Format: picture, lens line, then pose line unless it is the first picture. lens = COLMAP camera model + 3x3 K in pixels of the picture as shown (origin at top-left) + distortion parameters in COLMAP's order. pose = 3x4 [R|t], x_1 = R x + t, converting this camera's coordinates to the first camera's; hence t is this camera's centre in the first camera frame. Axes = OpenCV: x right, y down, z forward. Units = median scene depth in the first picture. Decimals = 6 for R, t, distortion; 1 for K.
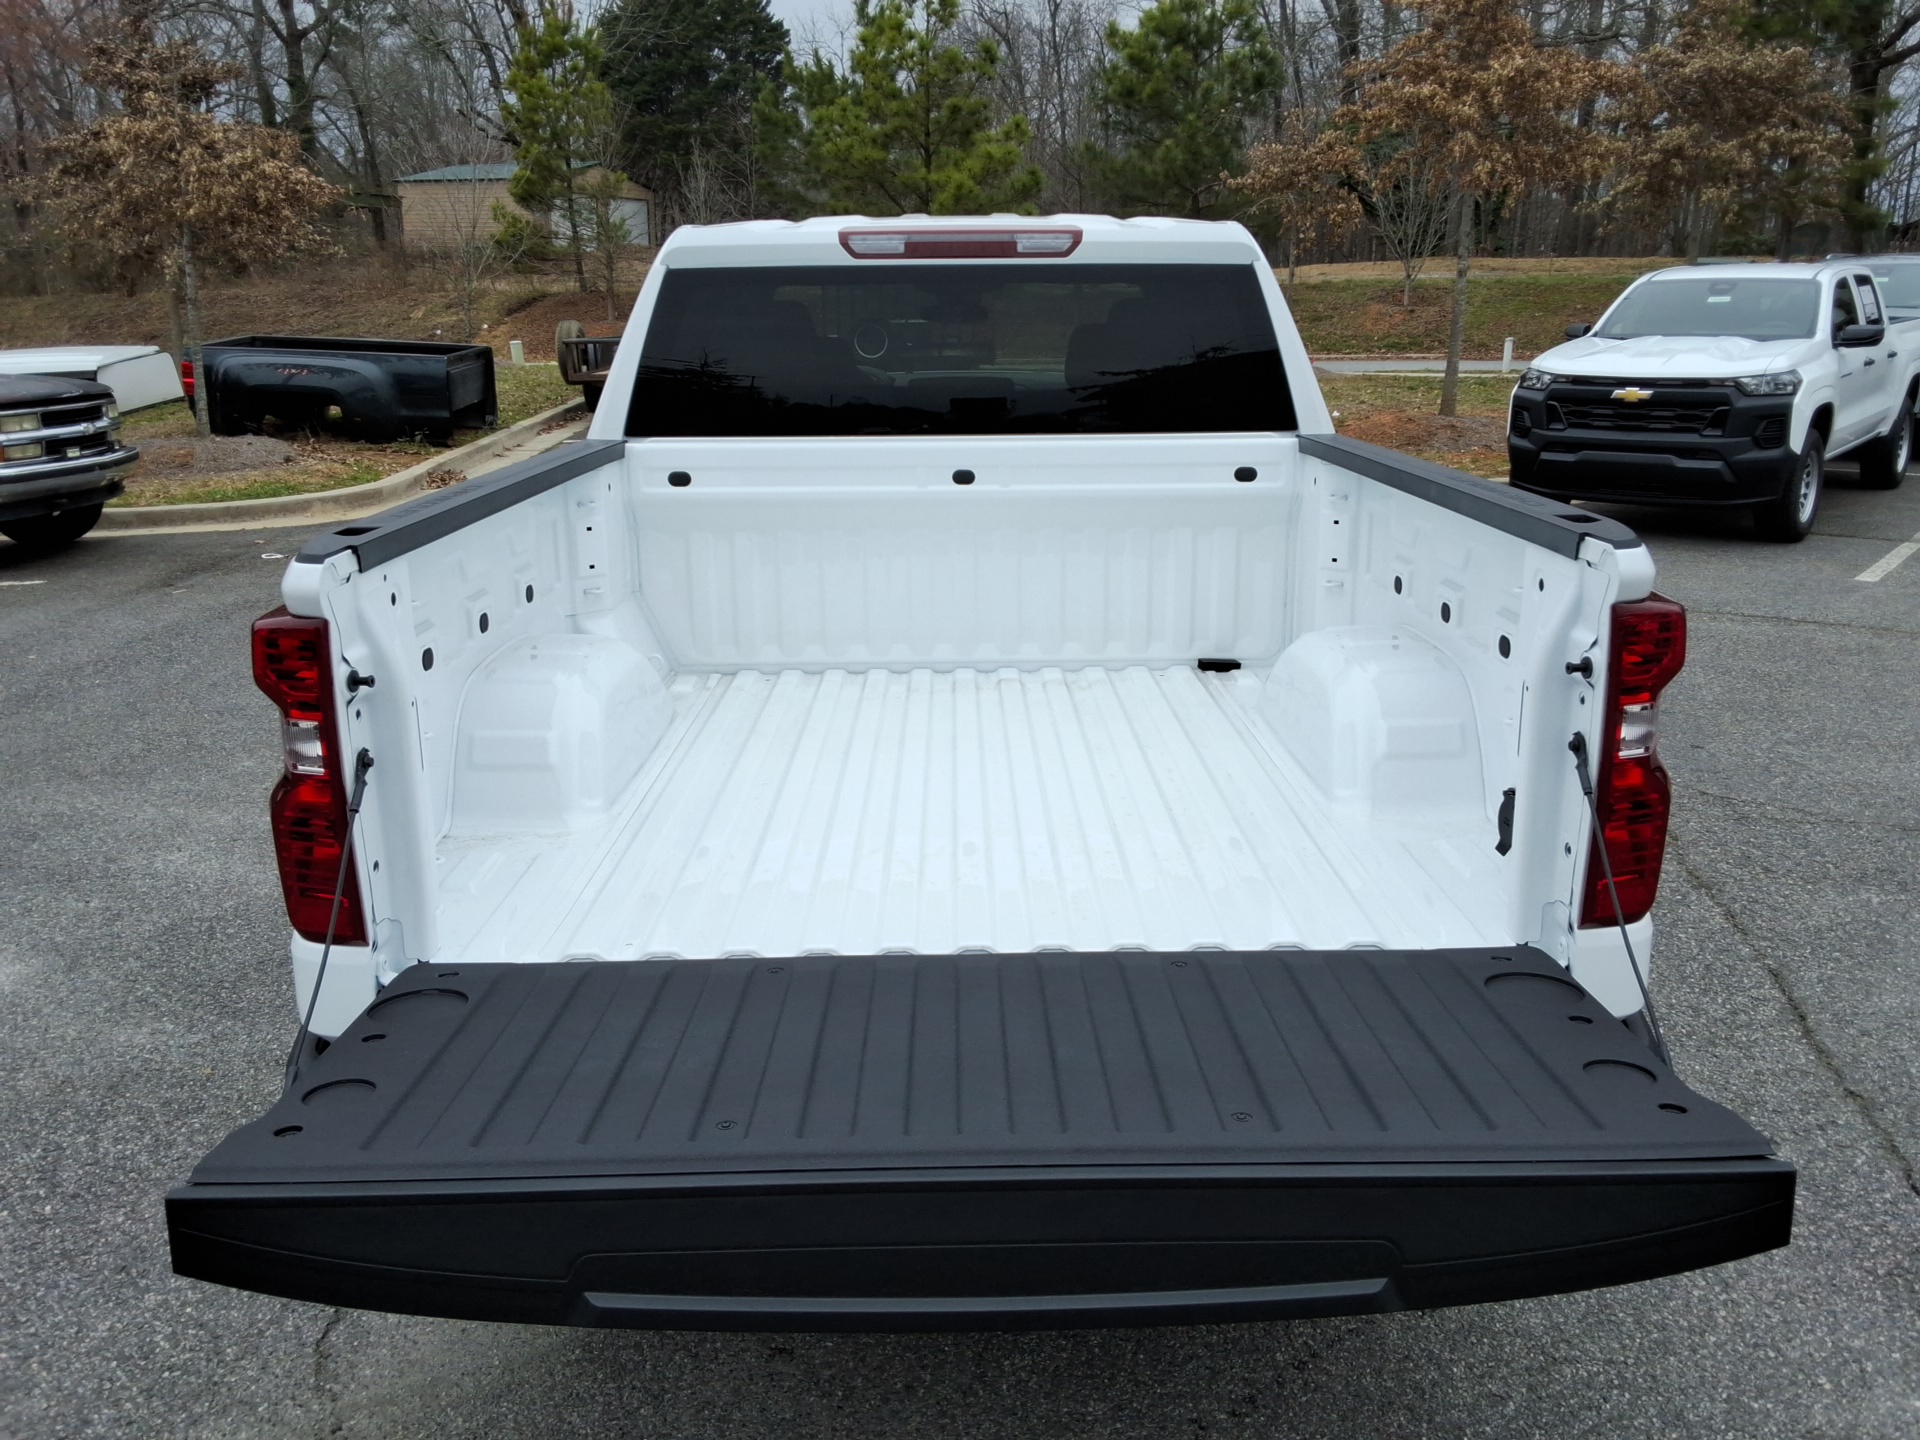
lens RADIAL K [[1534.7, 0, 972.9], [0, 1534.7, 694.1], [0, 0, 1]] dist [0.108394, -0.167953]
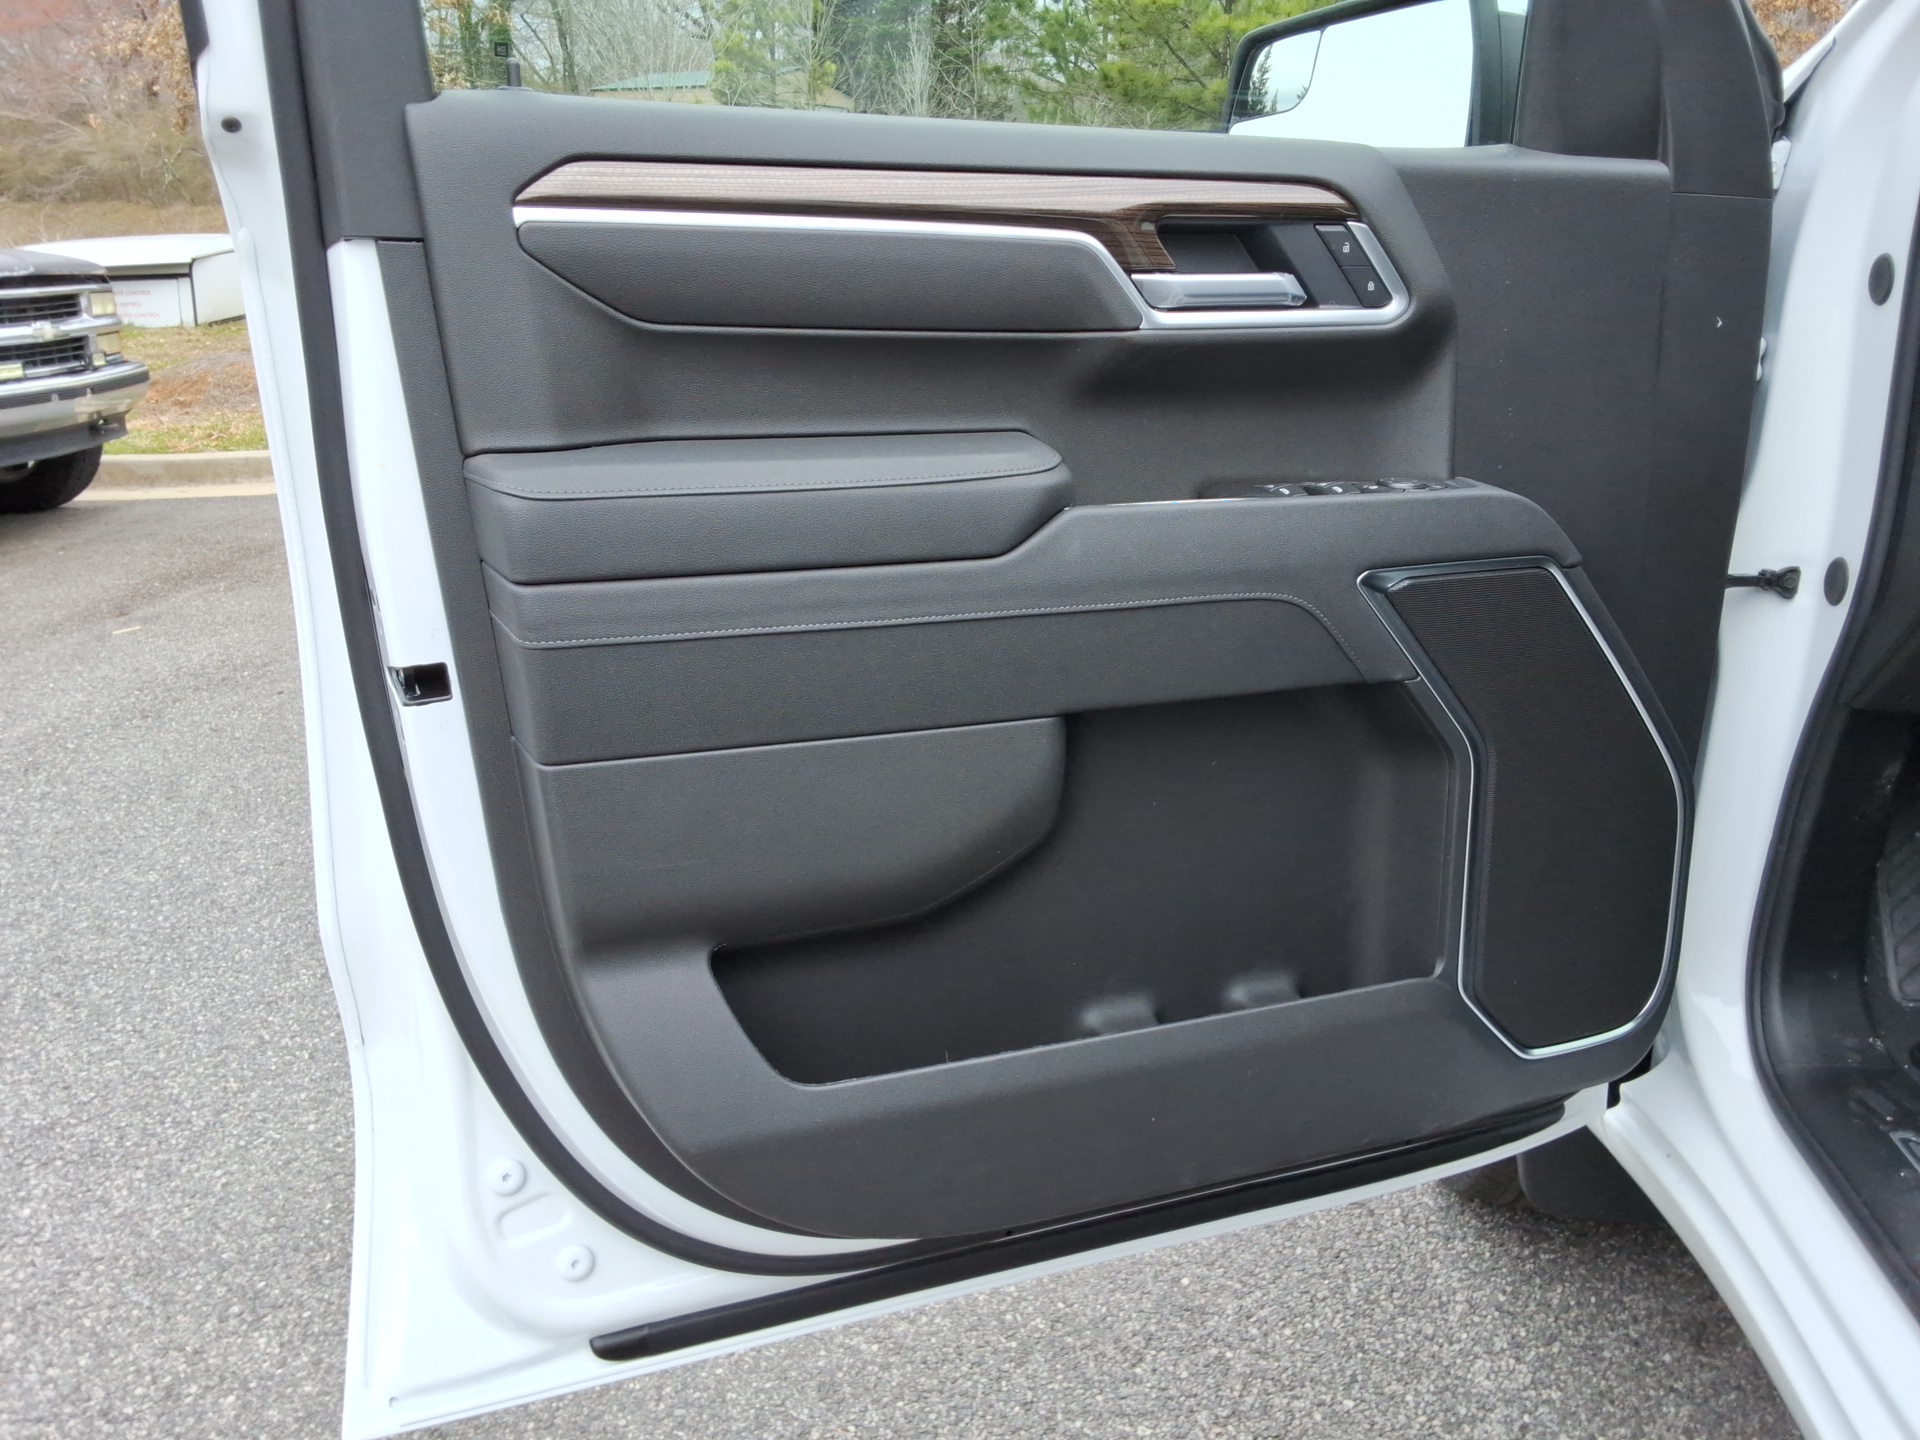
lens RADIAL K [[1534.7, 0, 971.0], [0, 1534.7, 704.0], [0, 0, 1]] dist [0.108394, -0.167953]
pose [[0.993055, 0.036820, -0.111744, -0.105782], [-0.031037, 0.998109, 0.053064, -0.053627], [0.113487, -0.049227, 0.992319, 0.337486]]
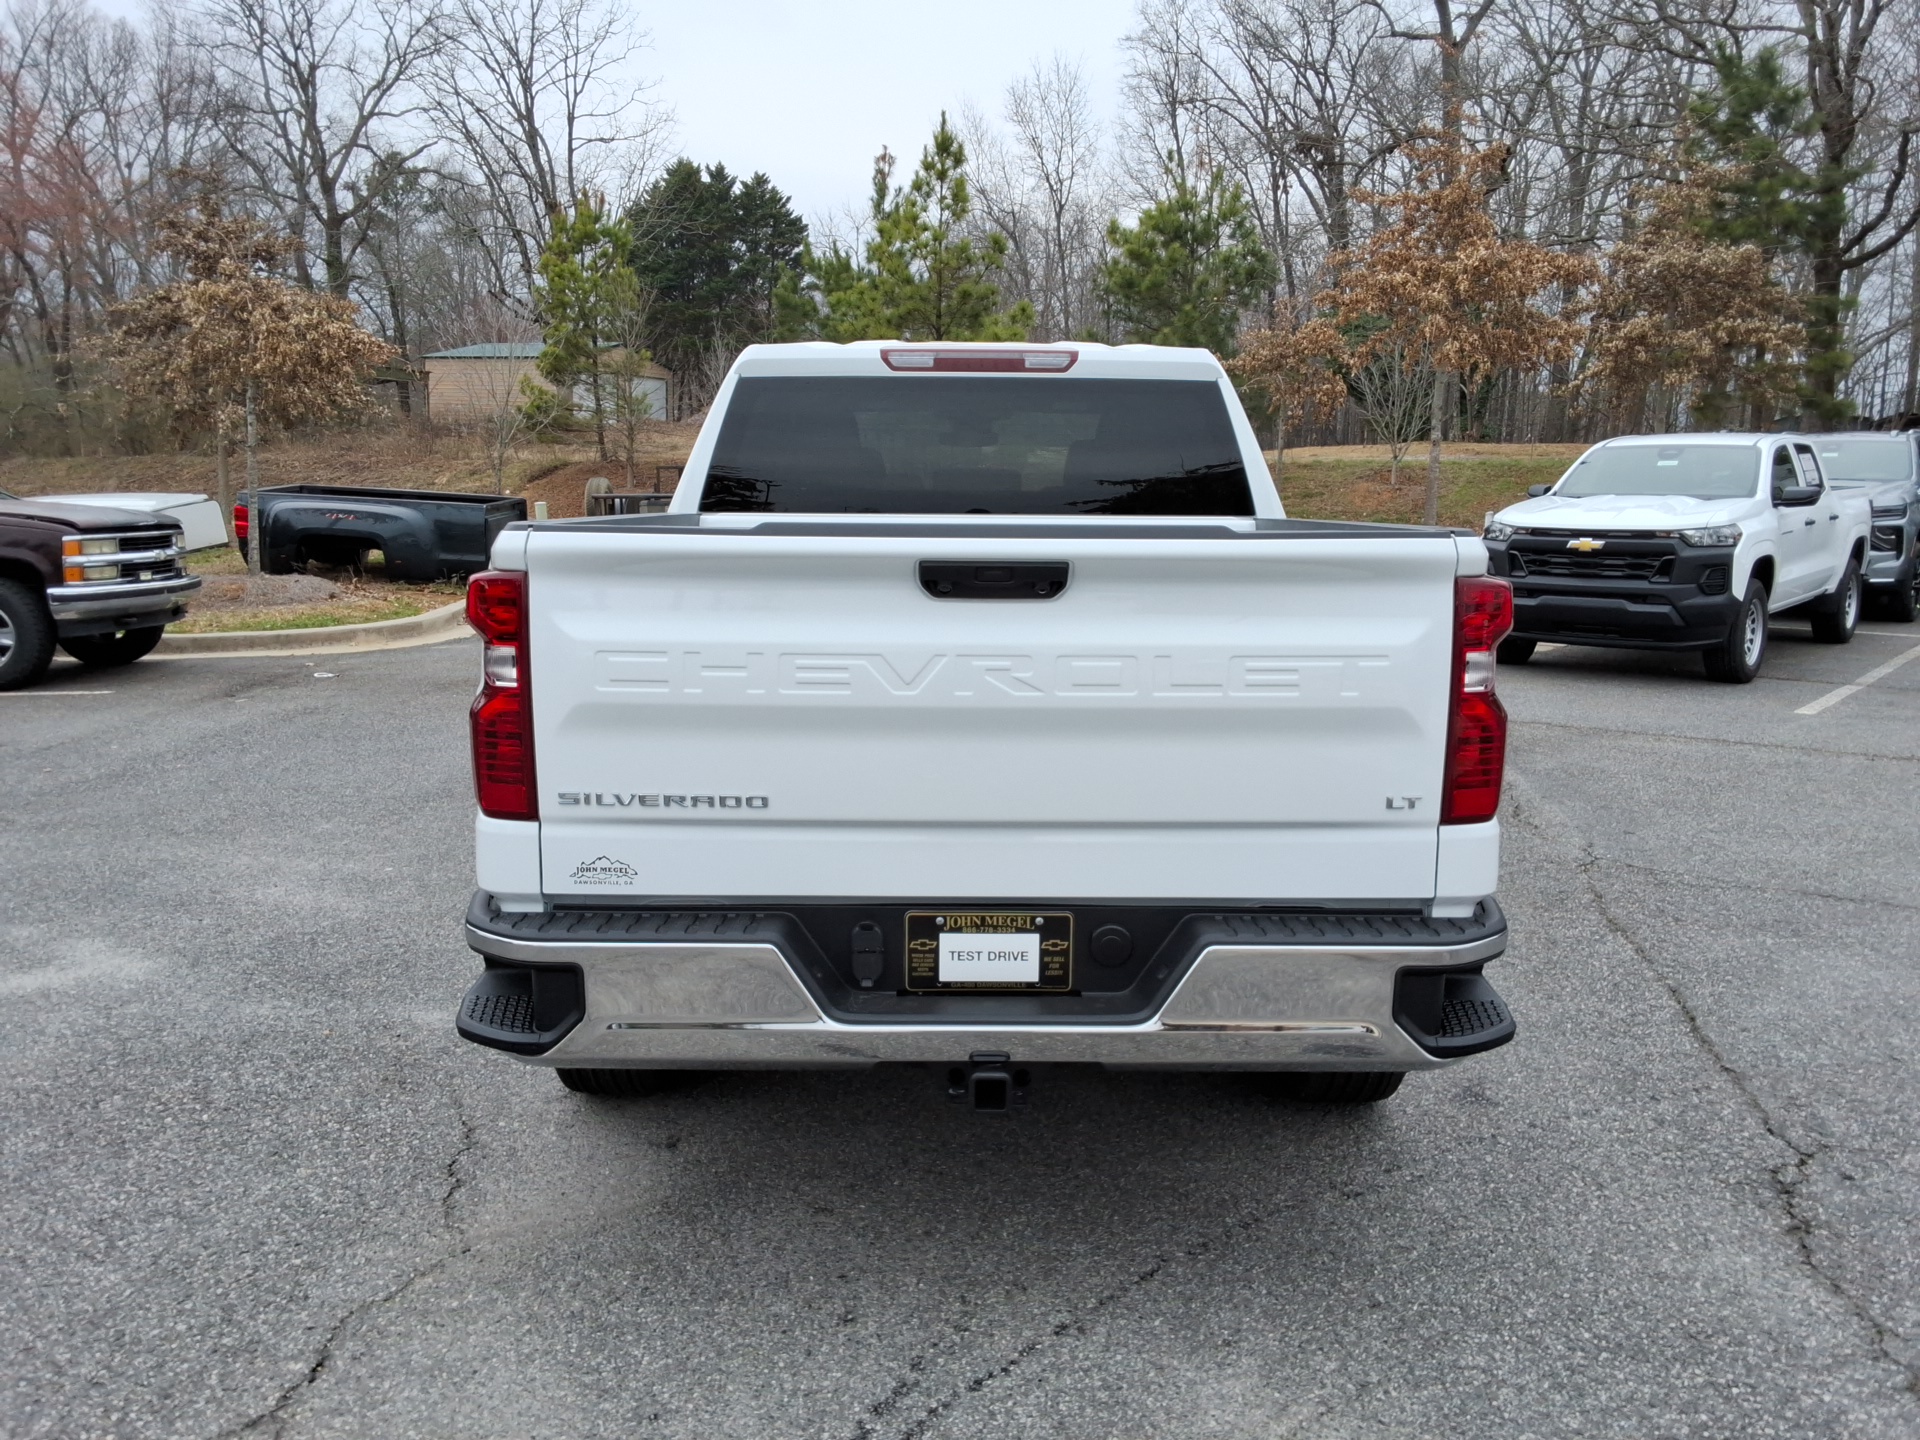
lens RADIAL K [[1534.7, 0, 974.2], [0, 1534.7, 704.0], [0, 0, 1]] dist [0.108394, -0.167953]
pose [[0.999868, 0.016227, 0.000346, -0.002076], [-0.016100, 0.994294, -0.105451, 0.028918], [-0.002056, 0.105432, 0.994424, -0.049303]]
